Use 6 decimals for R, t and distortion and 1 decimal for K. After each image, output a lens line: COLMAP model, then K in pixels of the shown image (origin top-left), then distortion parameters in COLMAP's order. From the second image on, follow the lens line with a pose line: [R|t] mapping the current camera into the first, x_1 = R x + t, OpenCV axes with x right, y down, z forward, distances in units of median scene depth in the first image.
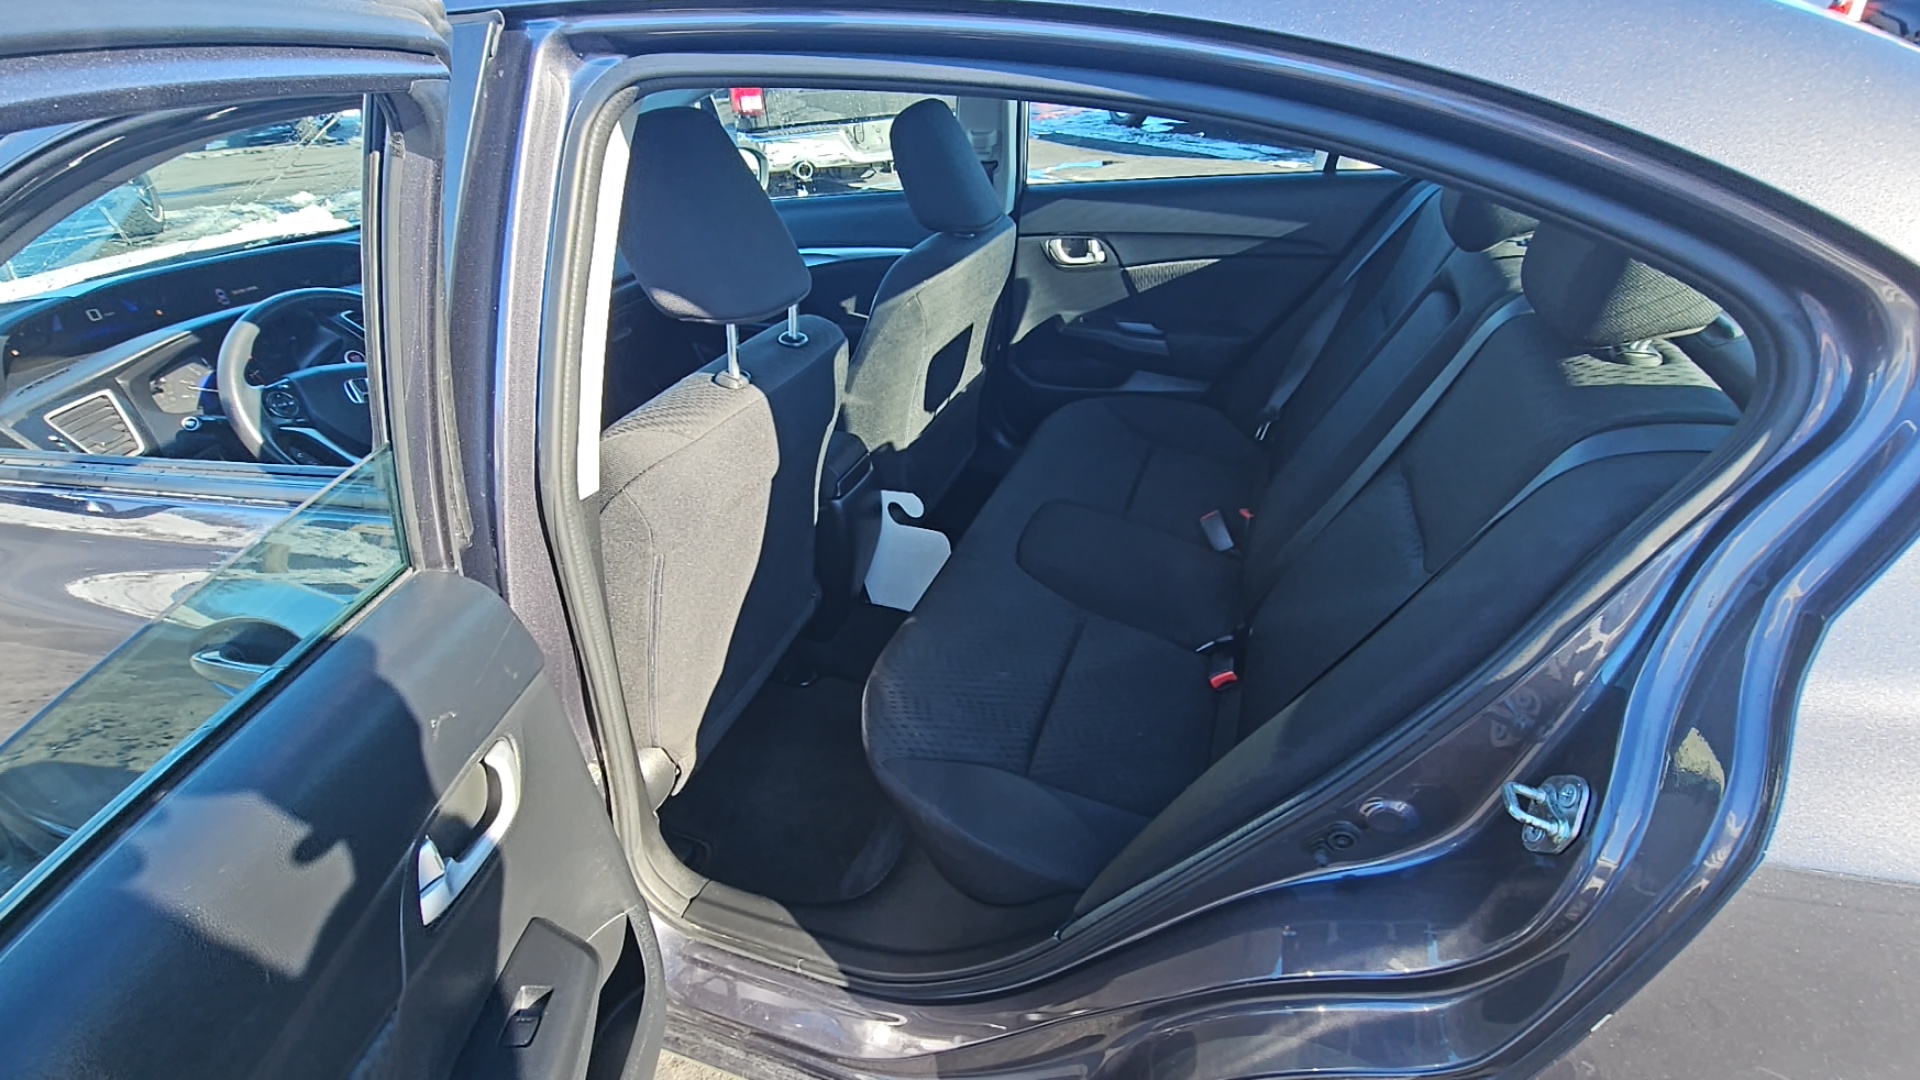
lens RADIAL K [[850.6, 0, 976.9], [0, 850.6, 534.4], [0, 0, 1]] dist [0.002409, -0.004249]
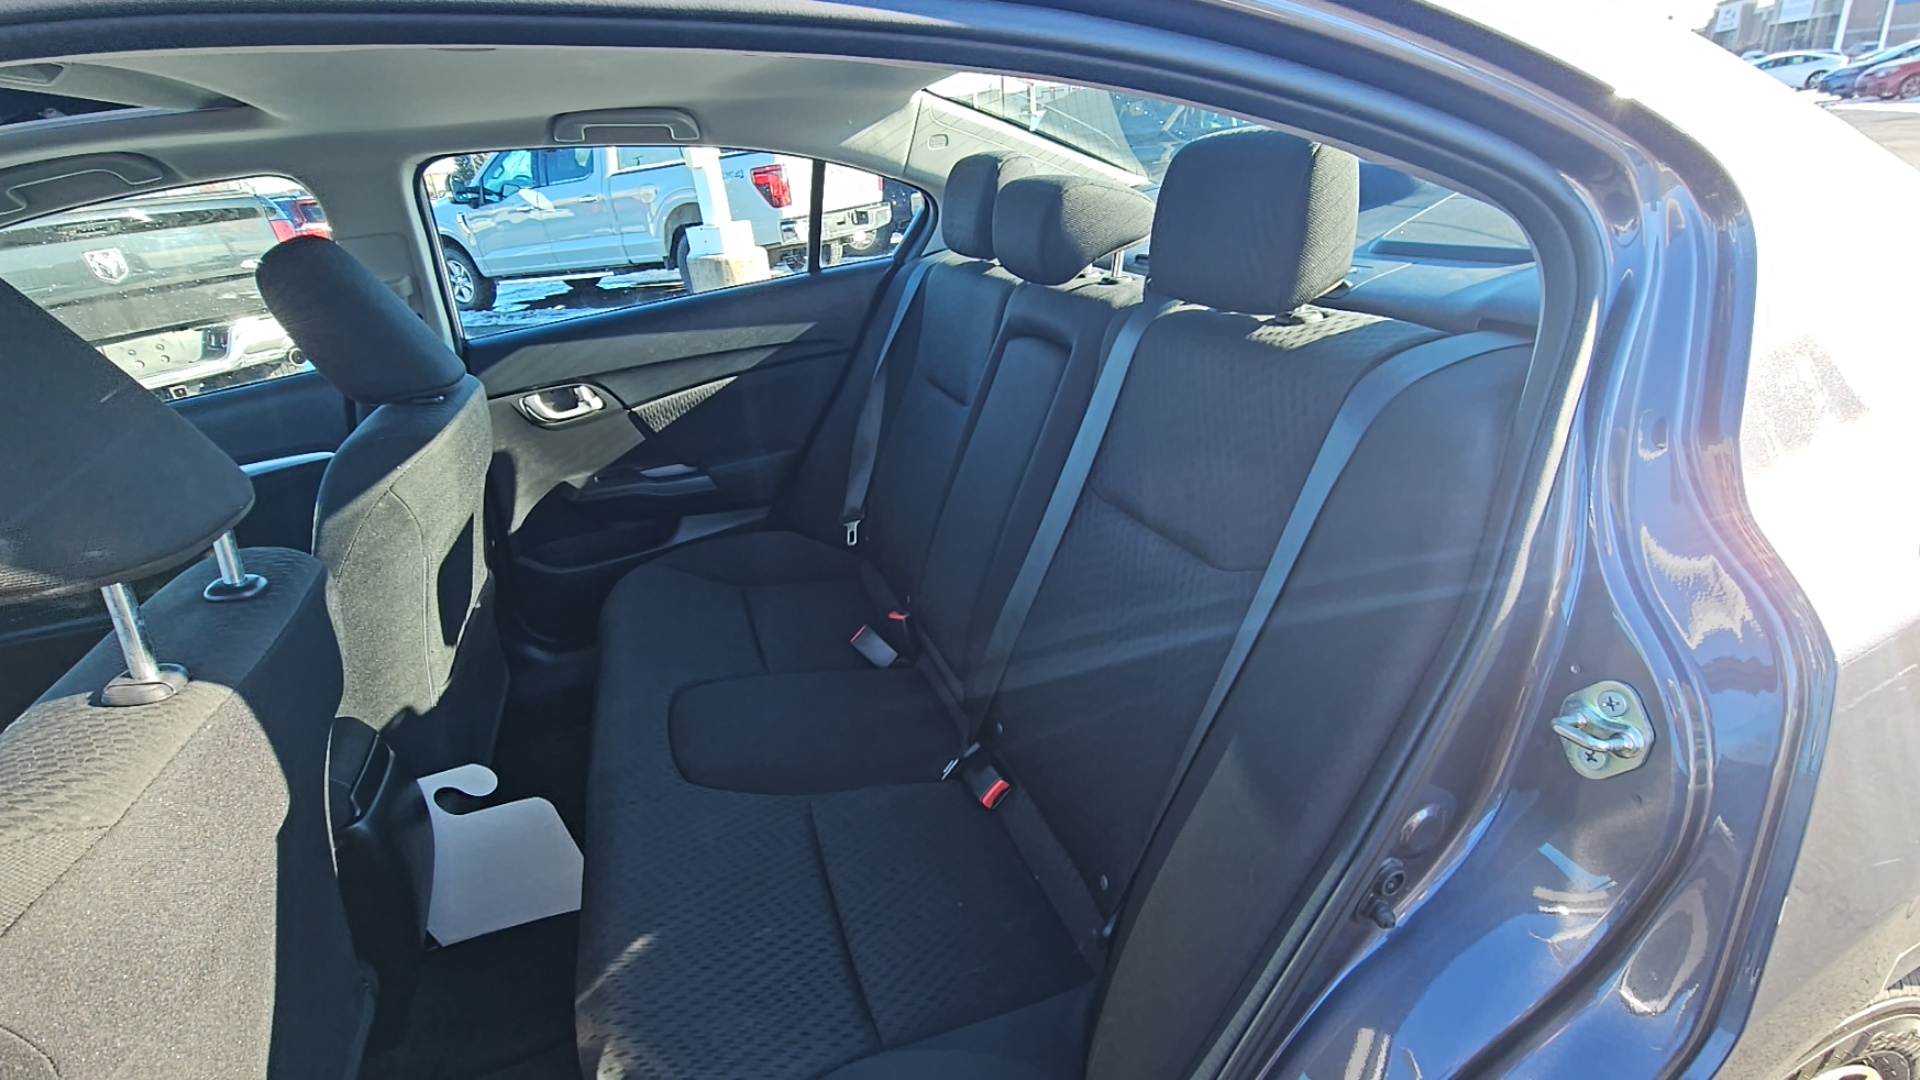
lens RADIAL K [[850.6, 0, 970.9], [0, 850.6, 538.2], [0, 0, 1]] dist [0.002409, -0.004249]
pose [[0.764158, -0.294301, 0.573977, -0.105799], [0.386227, 0.921459, -0.041730, -0.030024], [-0.516615, 0.253574, 0.817807, 0.178789]]
